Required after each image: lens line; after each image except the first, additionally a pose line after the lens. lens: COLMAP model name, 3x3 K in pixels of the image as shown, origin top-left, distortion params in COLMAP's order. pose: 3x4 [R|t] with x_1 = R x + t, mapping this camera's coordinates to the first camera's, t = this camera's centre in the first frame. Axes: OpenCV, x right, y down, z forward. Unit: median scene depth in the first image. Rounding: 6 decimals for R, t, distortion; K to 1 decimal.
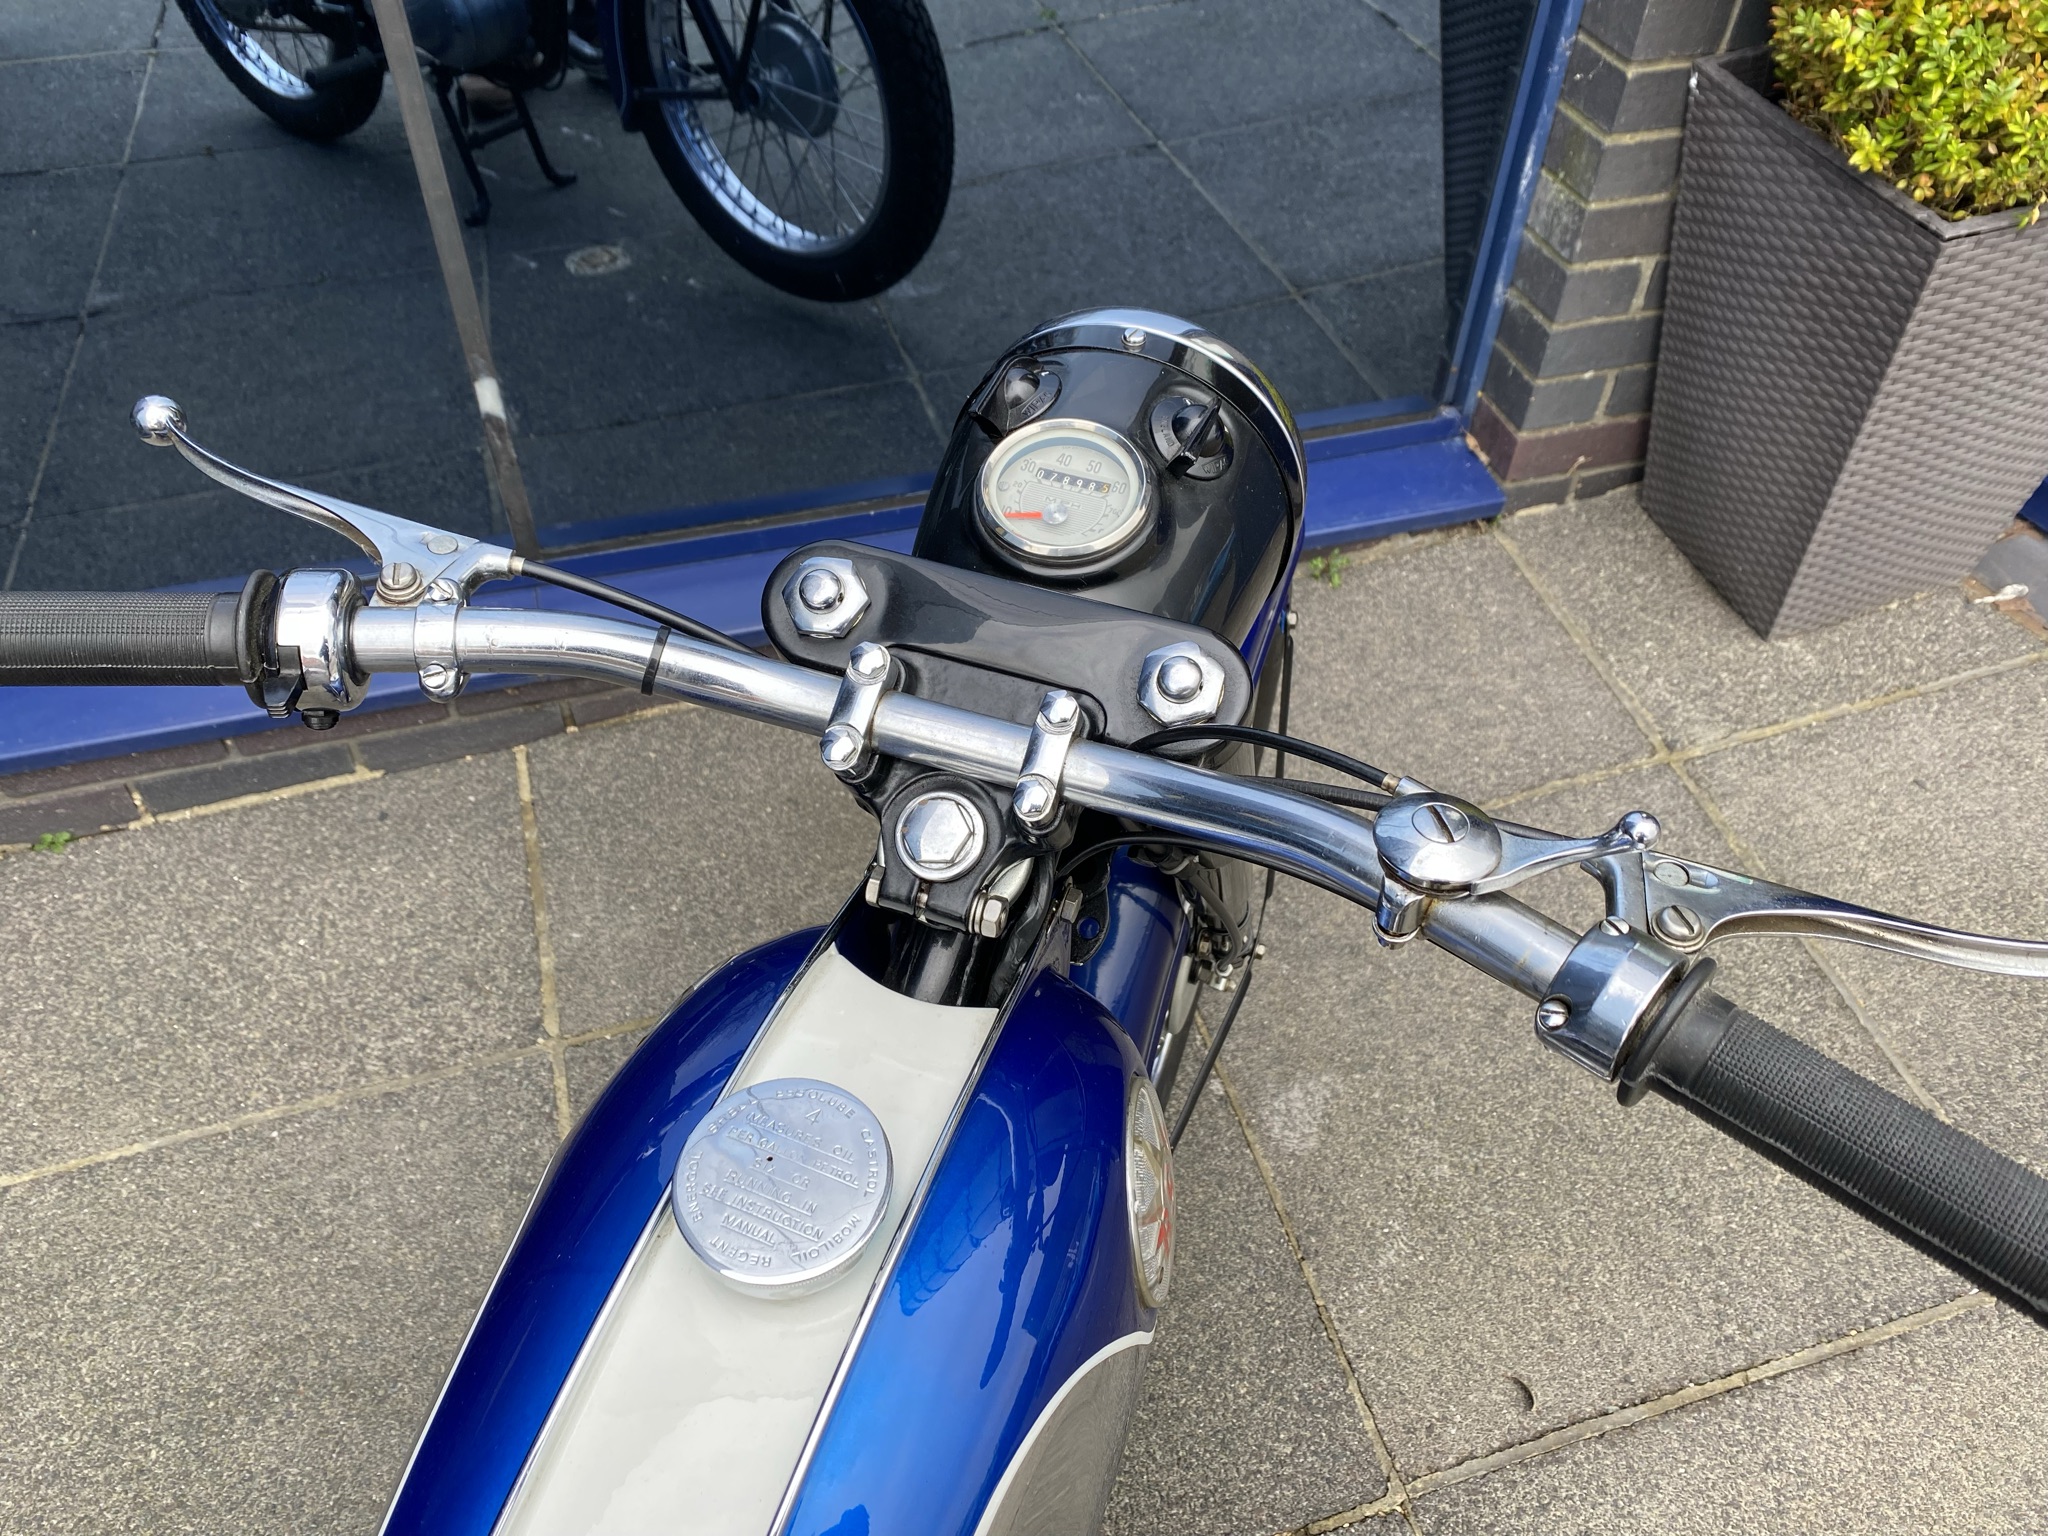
lens RADIAL K [[1595.9, 0, 1029.9], [0, 1595.9, 755.7], [0, 0, 1]] dist [0.002054, -0.000010]
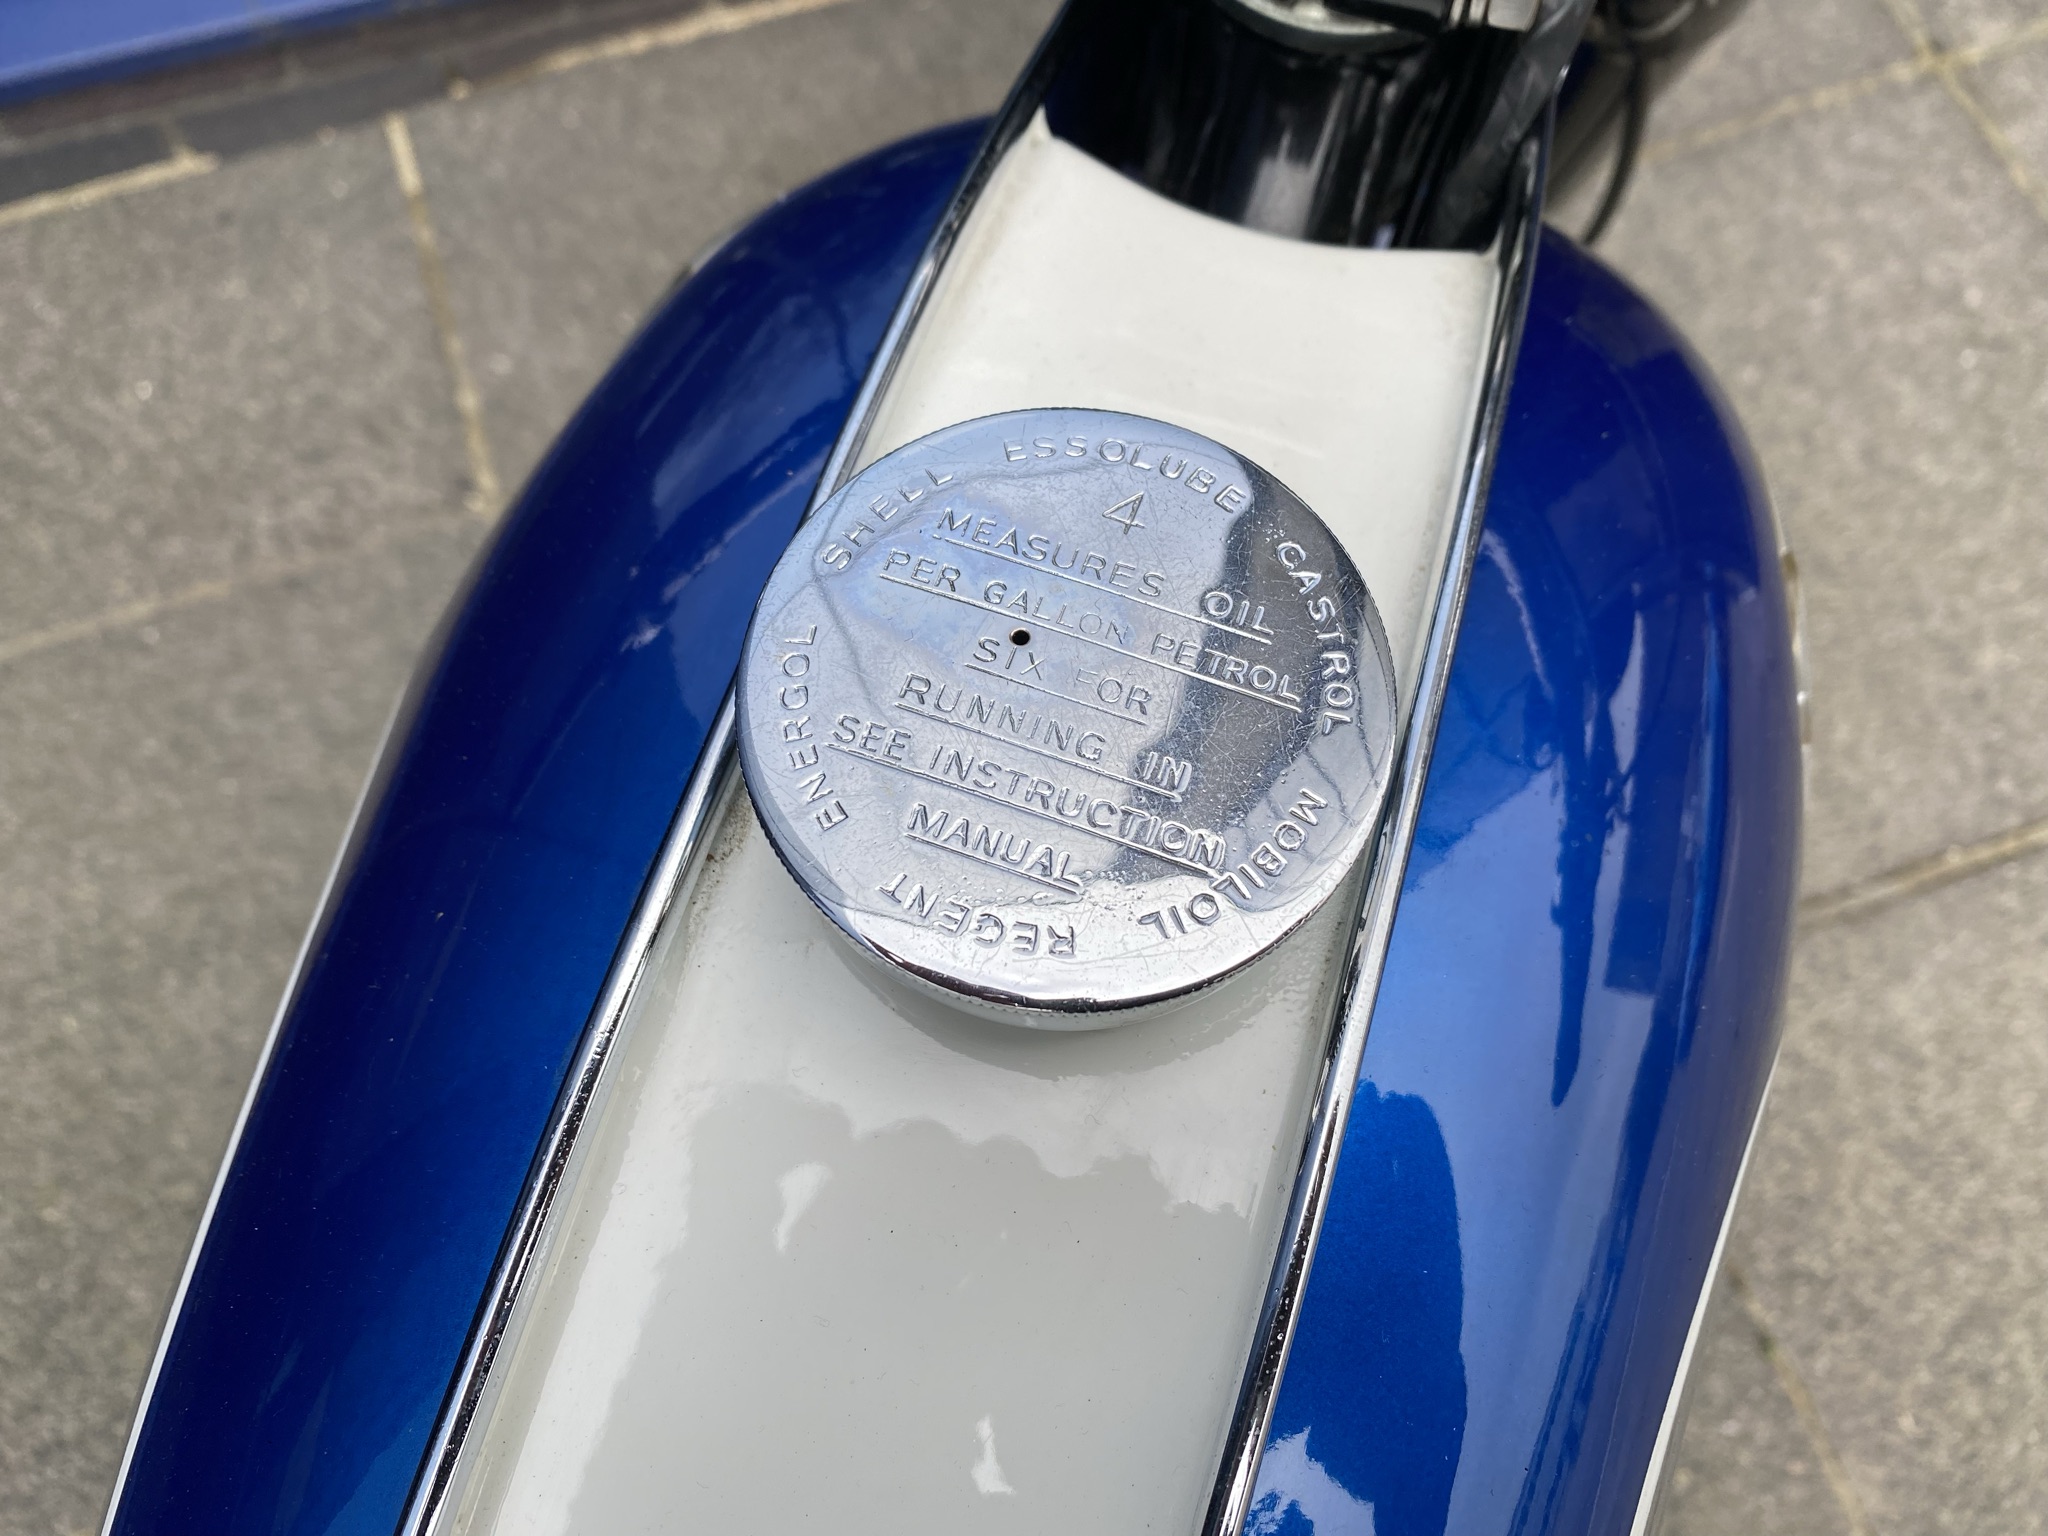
lens RADIAL K [[1614.9, 0, 1080.2], [0, 1614.9, 768.6], [0, 0, 1]] dist [0.004388, 0.003118]
pose [[0.998100, -0.048882, 0.037513, -0.053460], [0.033717, 0.942854, 0.331495, 0.053585], [-0.051573, -0.329600, 0.942711, 0.216634]]
